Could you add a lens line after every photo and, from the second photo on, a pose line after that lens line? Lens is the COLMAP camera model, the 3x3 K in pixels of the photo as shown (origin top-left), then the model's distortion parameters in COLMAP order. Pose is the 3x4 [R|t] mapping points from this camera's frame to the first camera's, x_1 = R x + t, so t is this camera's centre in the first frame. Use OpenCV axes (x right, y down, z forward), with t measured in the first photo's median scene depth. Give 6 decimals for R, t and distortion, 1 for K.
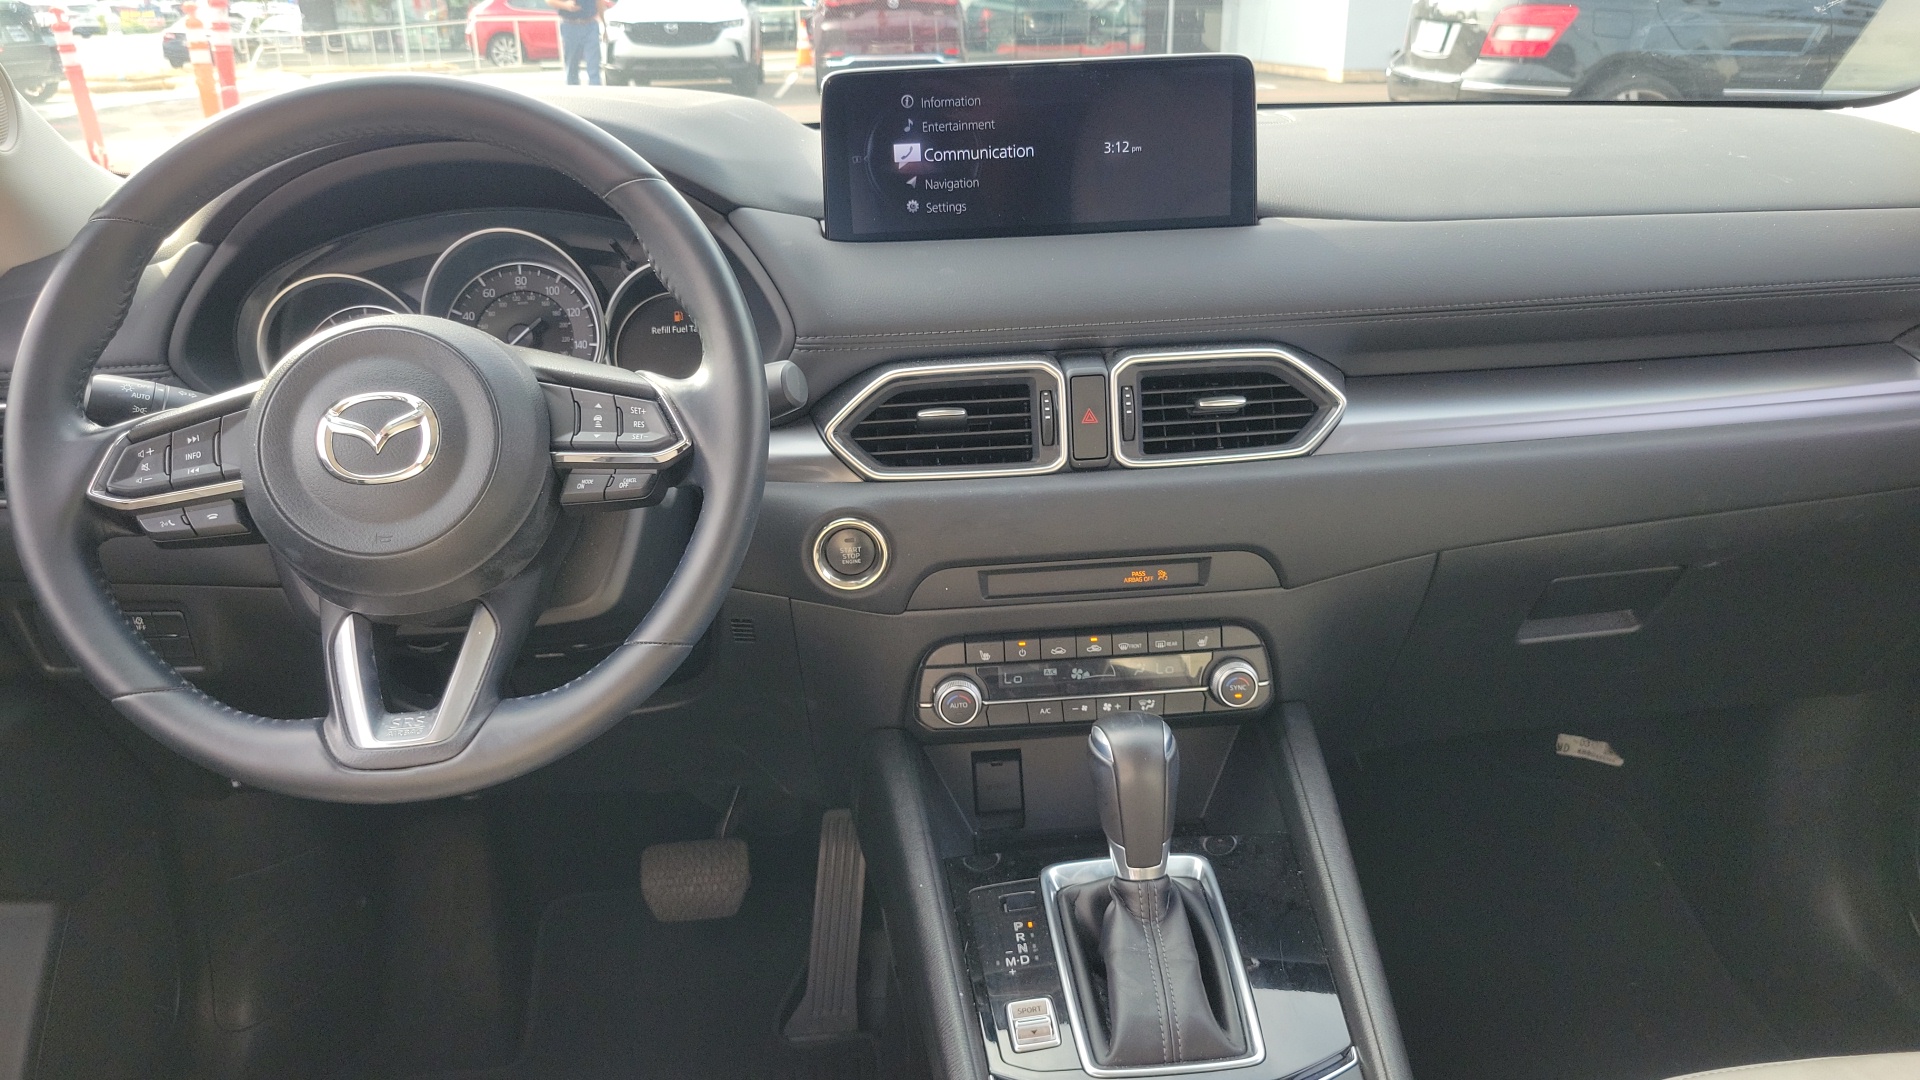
lens RADIAL K [[1457.4, 0, 970.2], [0, 1457.4, 547.1], [0, 0, 1]] dist [0.038056, -0.027912]
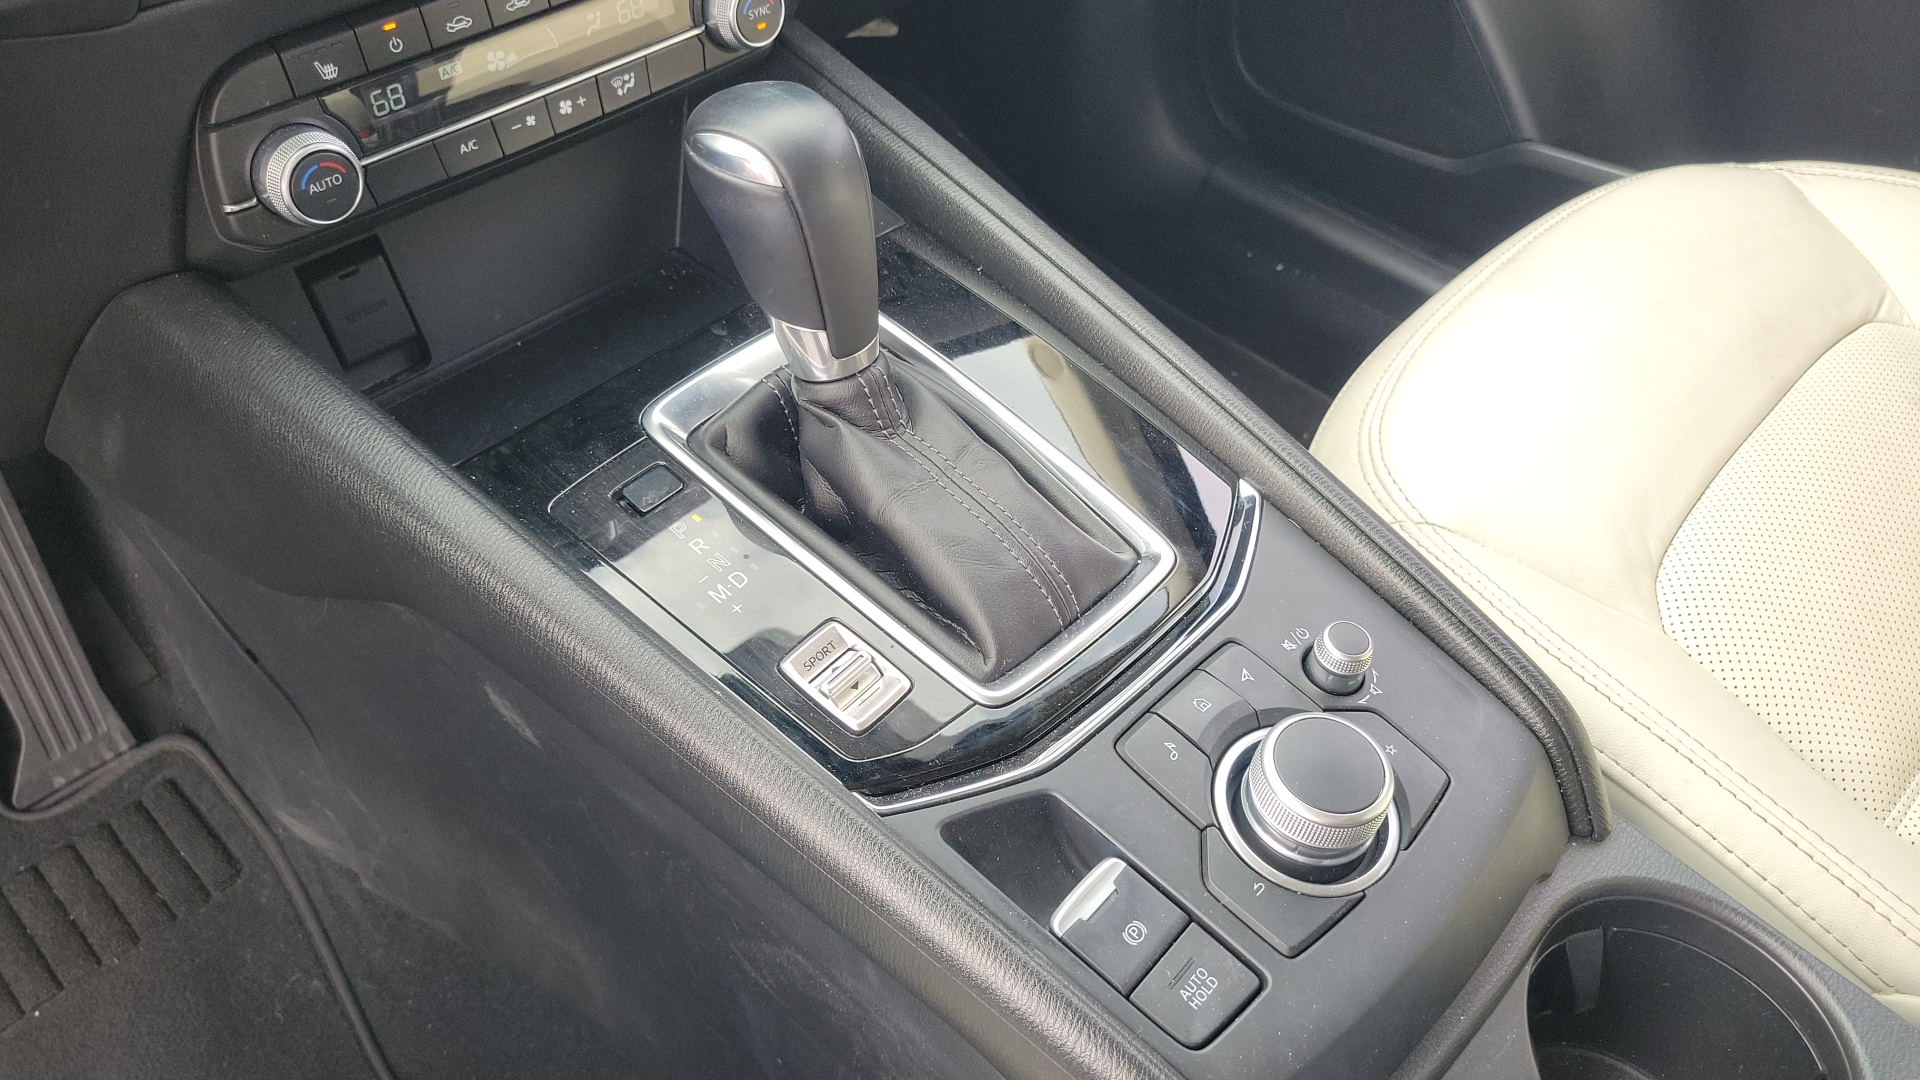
lens RADIAL K [[1469.7, 0, 968.0], [0, 1469.7, 532.4], [0, 0, 1]] dist [0.022477, -0.010409]
pose [[0.731817, -0.431800, 0.527251, -0.167303], [0.176644, 0.867405, 0.465195, 0.016413], [-0.658211, -0.247301, 0.711056, 0.478108]]
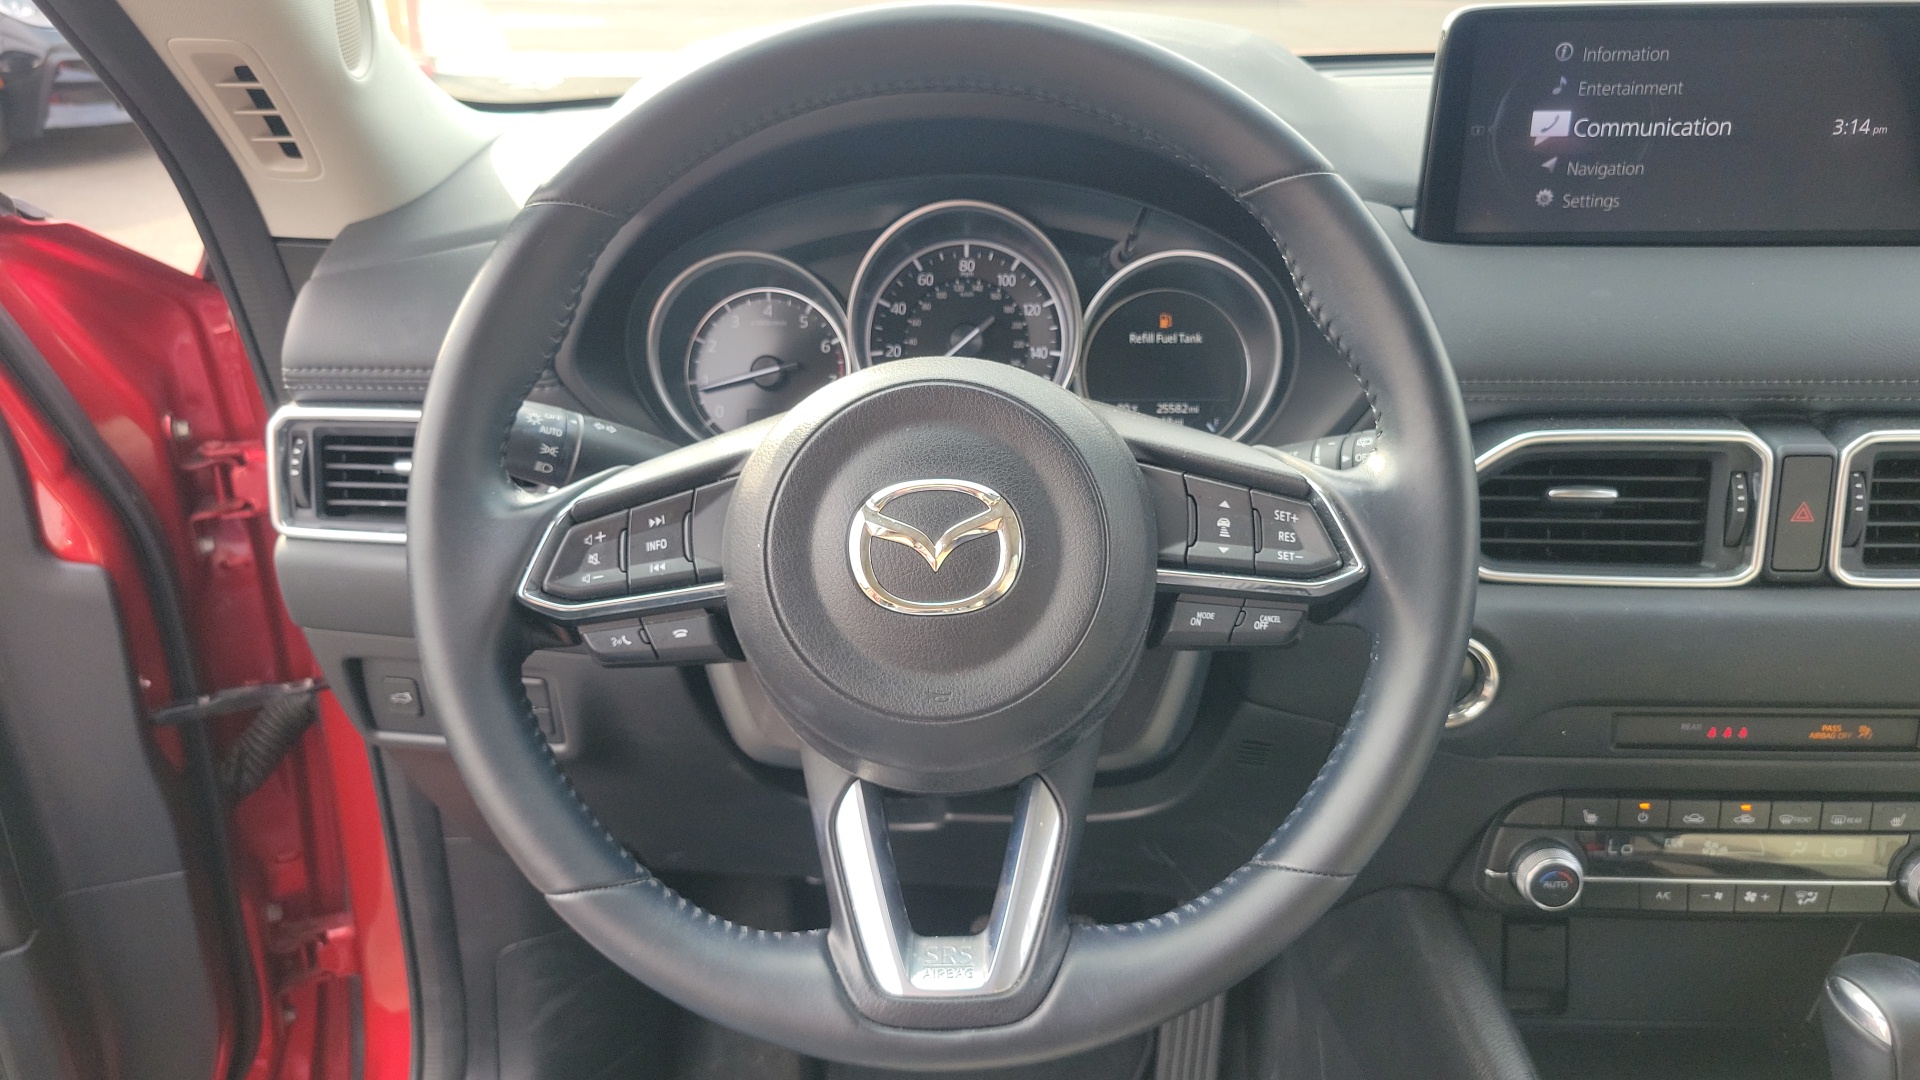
lens RADIAL K [[1469.7, 0, 968.0], [0, 1469.7, 532.4], [0, 0, 1]] dist [0.022477, -0.010409]
pose [[0.994915, 0.064877, -0.077041, -0.262358], [-0.060689, 0.996612, 0.055508, -0.093953], [0.080381, -0.050550, 0.995482, 0.248110]]
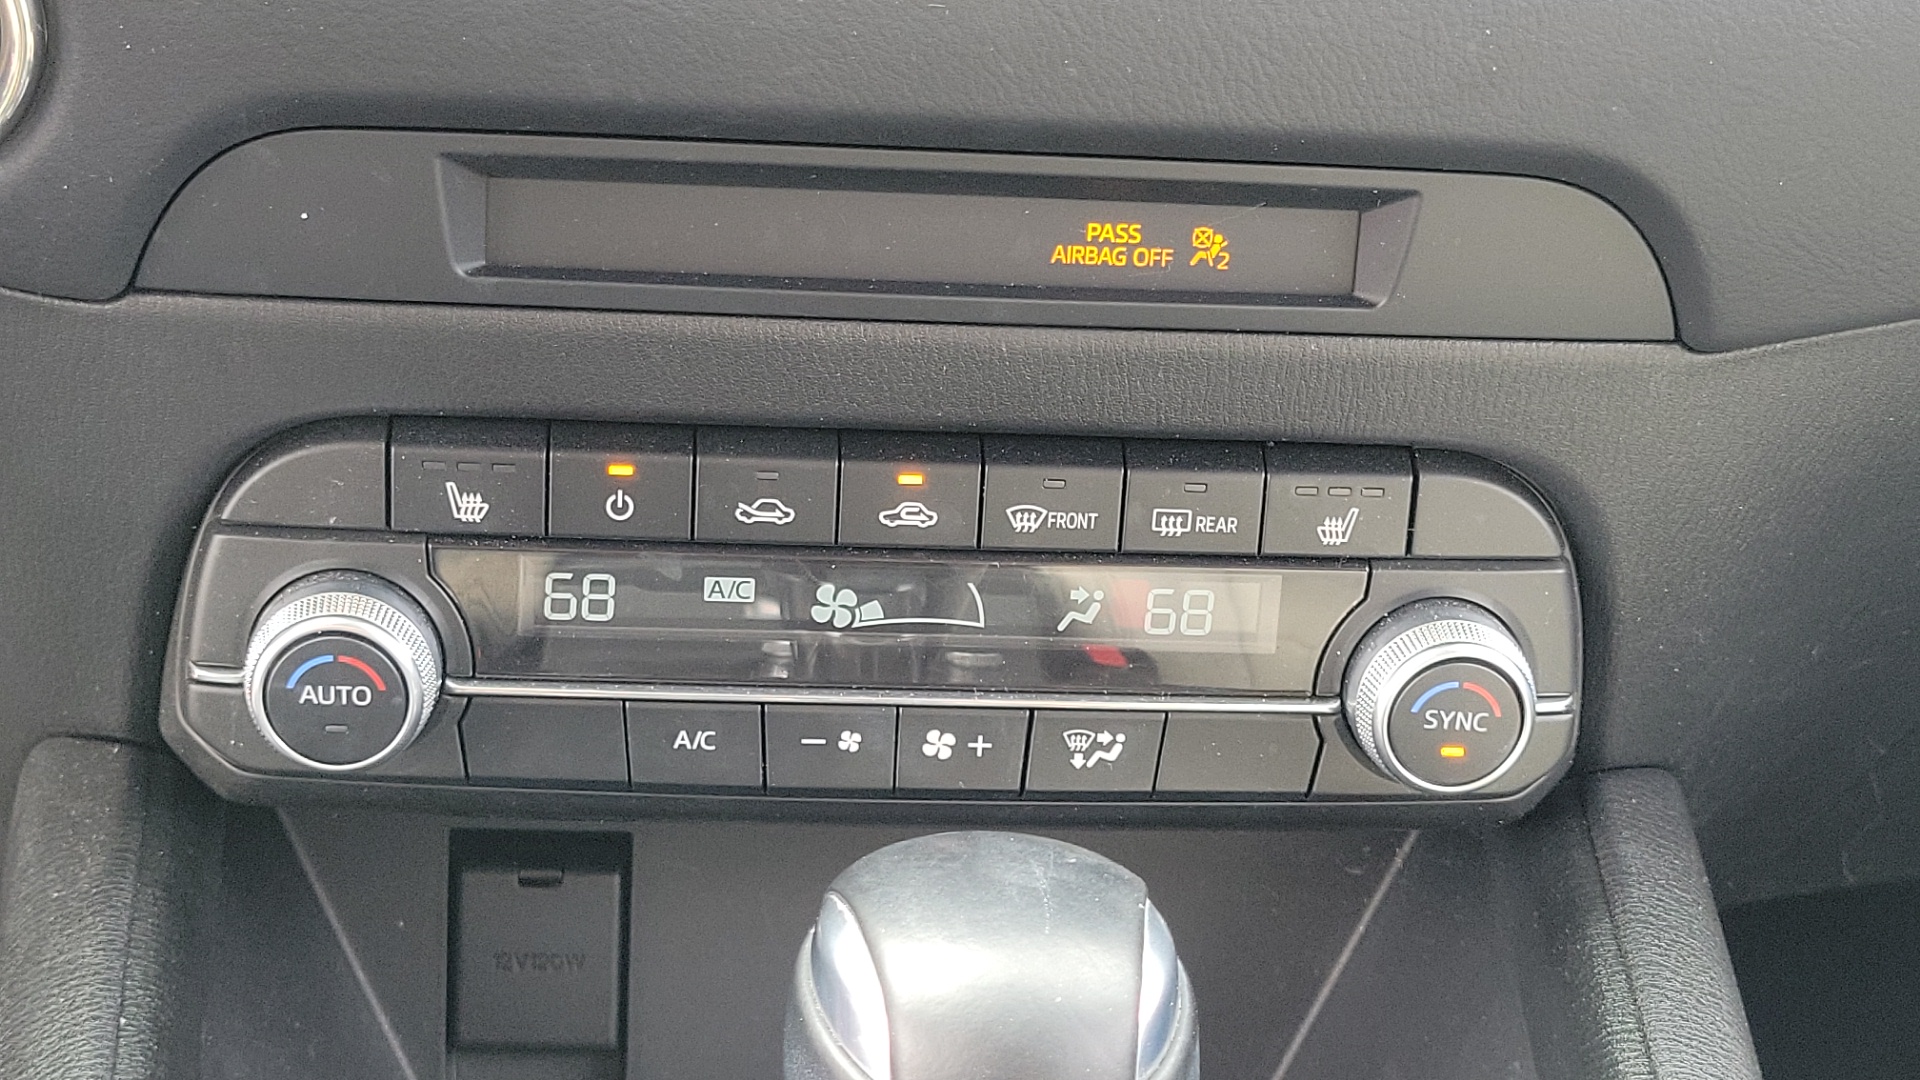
lens RADIAL K [[2936.3, 0, 960.0], [0, 2936.3, 540.0], [0, 0, 1]] dist [0.053257, -0.004345]
pose [[0.993862, 0.092044, 0.061374, 0.065338], [-0.098700, 0.988321, 0.116101, 0.014806], [-0.049971, -0.121446, 0.991339, 0.515471]]
